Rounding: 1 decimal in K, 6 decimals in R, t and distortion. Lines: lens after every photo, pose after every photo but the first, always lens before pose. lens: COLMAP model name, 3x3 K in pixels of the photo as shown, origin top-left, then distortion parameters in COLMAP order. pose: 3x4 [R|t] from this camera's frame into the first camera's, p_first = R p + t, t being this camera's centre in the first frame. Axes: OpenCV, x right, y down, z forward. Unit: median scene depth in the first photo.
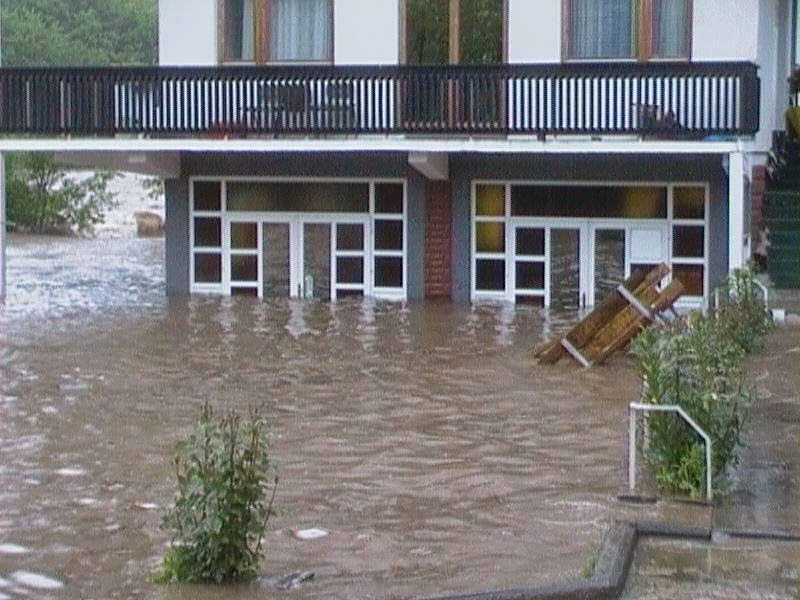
lens RADIAL K [[596.0, 0, 400.0], [0, 596.0, 300.0], [0, 0, 1]] dist [-0.002464, -0.008208]
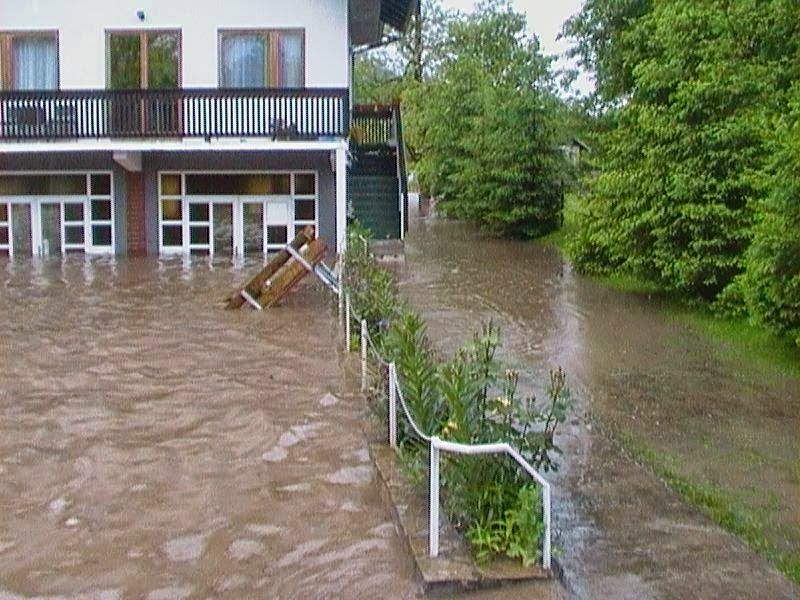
lens RADIAL K [[399.5, 0, 400.0], [0, 399.5, 300.0], [0, 0, 1]] dist [-0.002808, -0.000904]
pose [[0.996743, -0.038080, 0.071086, 0.632441], [0.029697, 0.992867, 0.115467, 0.019874], [-0.074976, -0.112980, 0.990764, -0.059647]]
